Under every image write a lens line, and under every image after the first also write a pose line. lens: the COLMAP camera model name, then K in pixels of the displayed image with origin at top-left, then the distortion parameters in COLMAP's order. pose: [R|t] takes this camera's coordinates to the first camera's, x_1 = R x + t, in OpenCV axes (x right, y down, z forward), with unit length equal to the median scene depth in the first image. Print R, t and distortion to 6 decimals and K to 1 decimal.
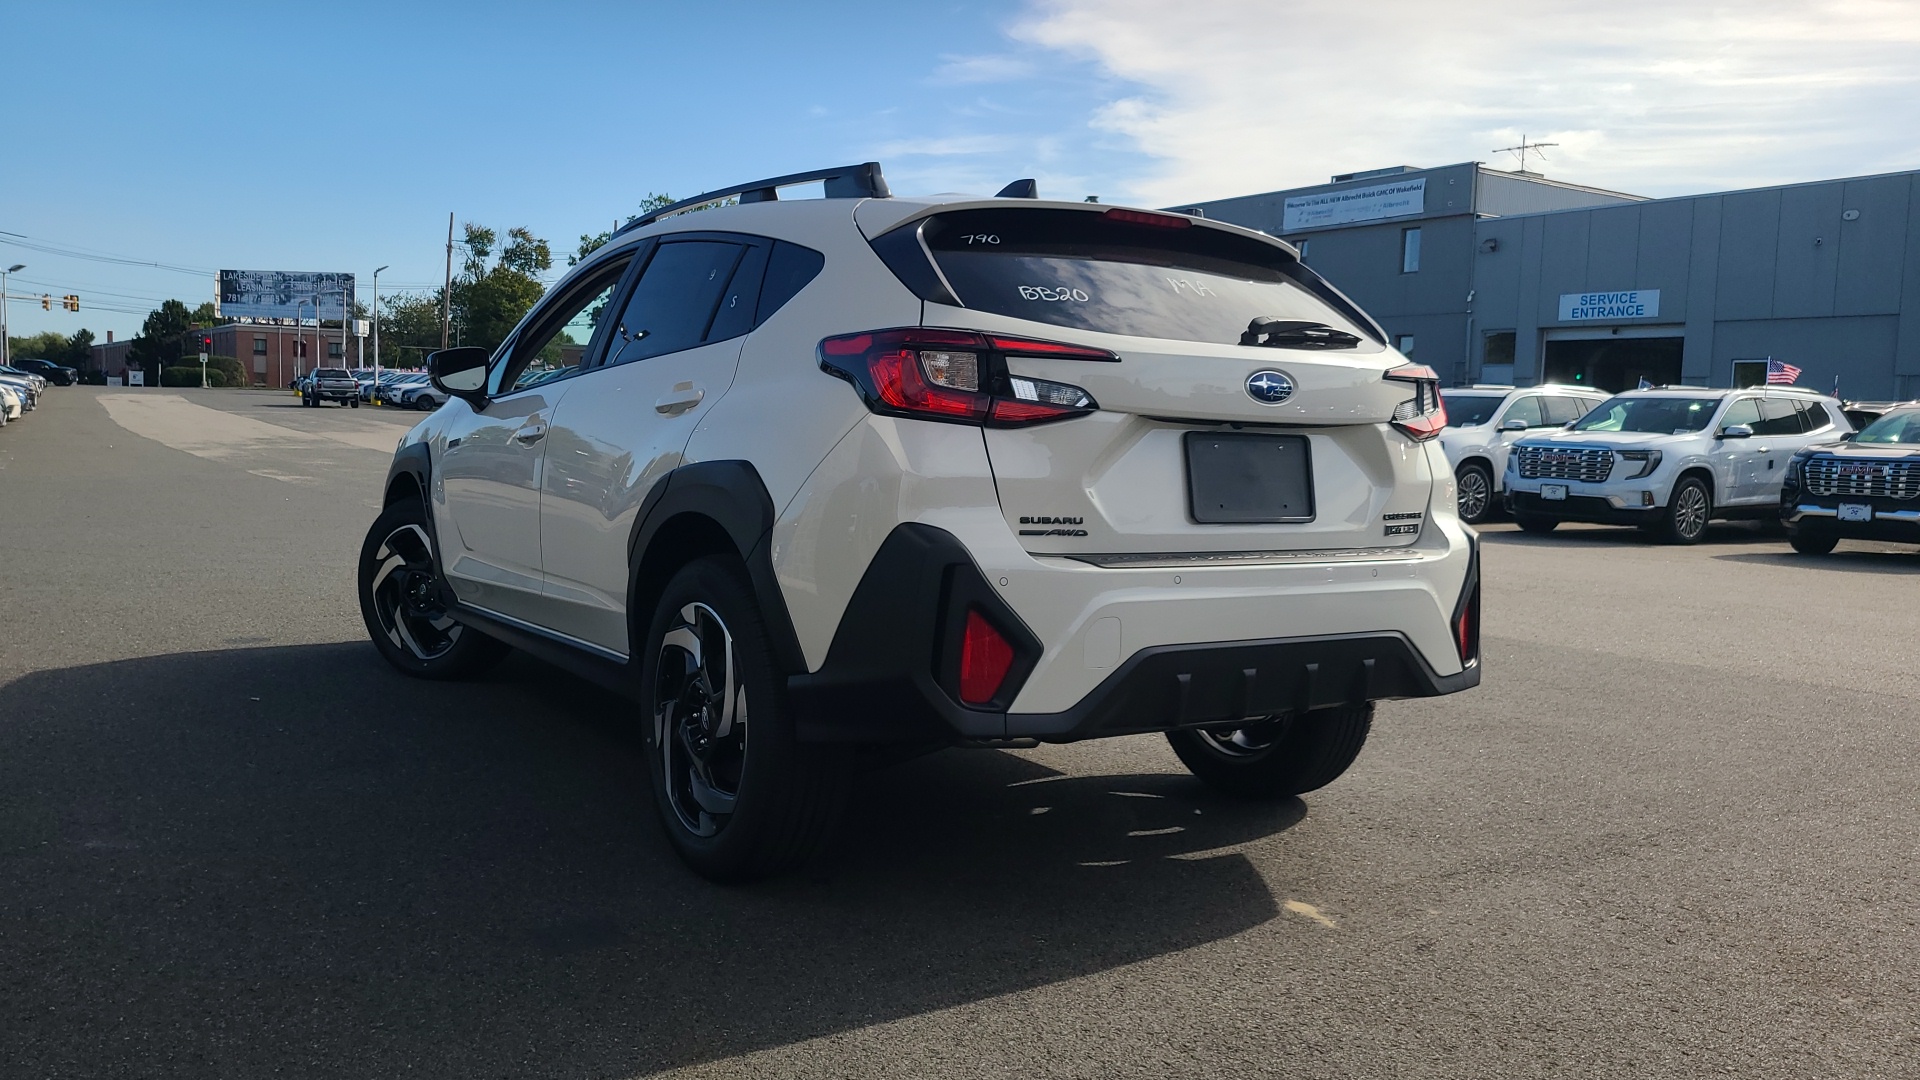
lens RADIAL K [[1437.4, 0, 955.7], [0, 1437.4, 569.1], [0, 0, 1]] dist [0.072165, -0.062501]
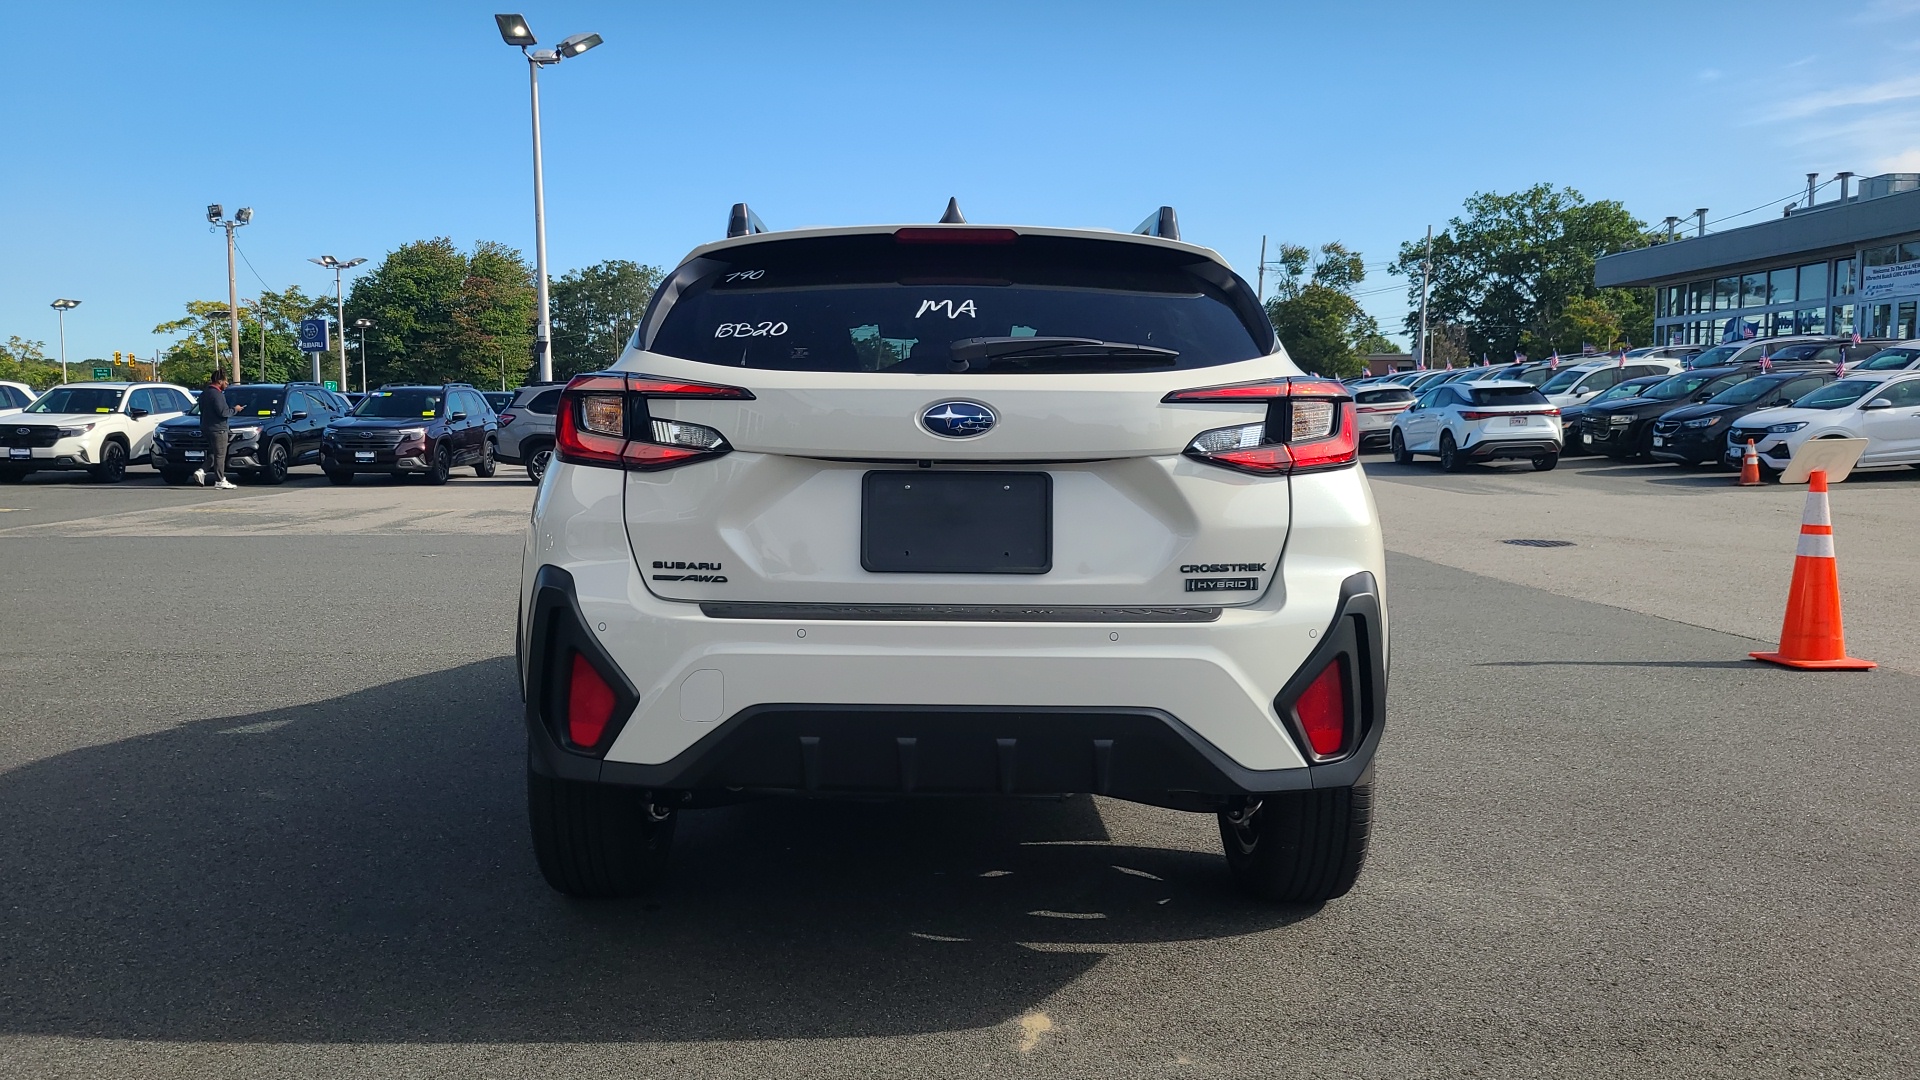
lens RADIAL K [[1468.8, 0, 960.0], [0, 1468.8, 540.0], [0, 0, 1]] dist [0.030861, -0.001014]
pose [[0.846480, 0.015565, -0.532193, 0.619422], [-0.031420, 0.999291, -0.020749, -0.029956], [0.531493, 0.034285, 0.846369, 0.213914]]
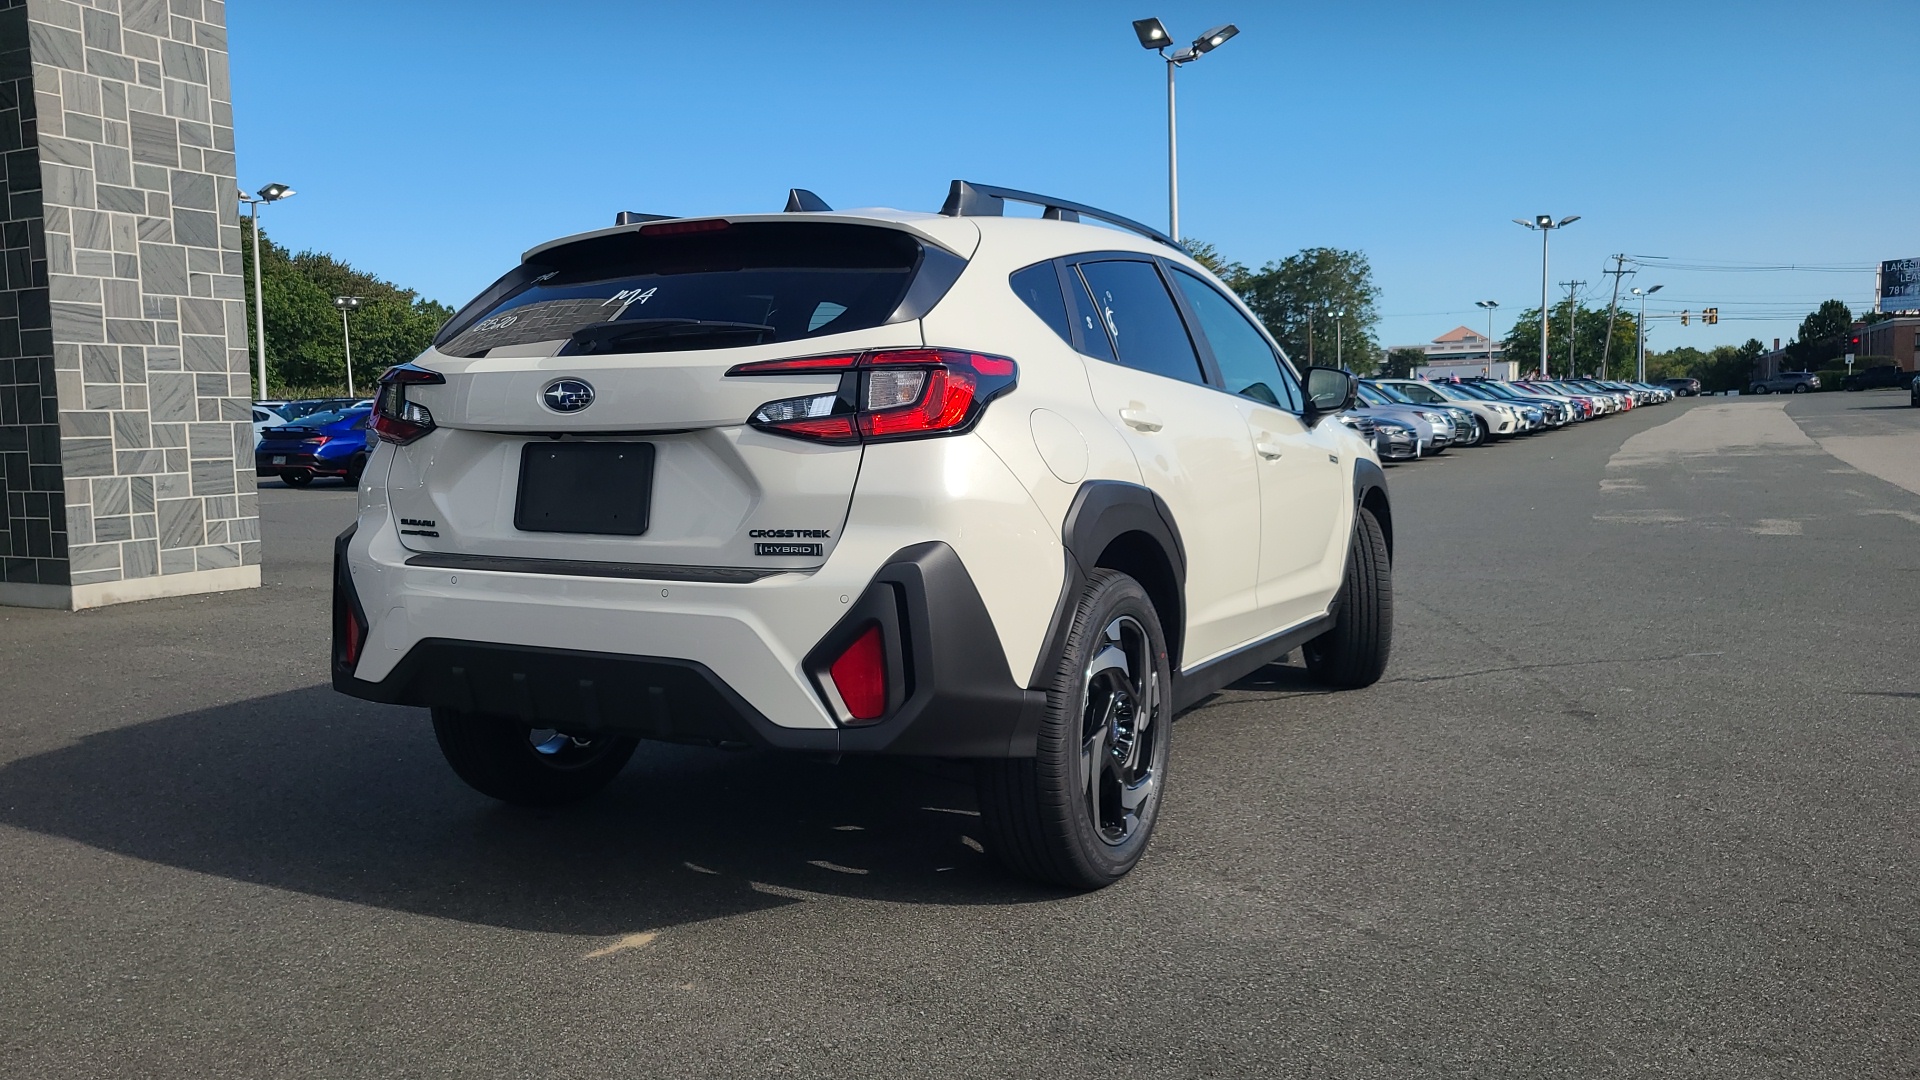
lens RADIAL K [[1482.1, 0, 932.9], [0, 1482.1, 561.3], [0, 0, 1]] dist [0.028477, -0.002784]
pose [[0.482373, 0.046401, -0.874736, 1.103261], [-0.057677, 0.998111, 0.021140, -0.043041], [0.874065, 0.040255, 0.484138, 0.645416]]
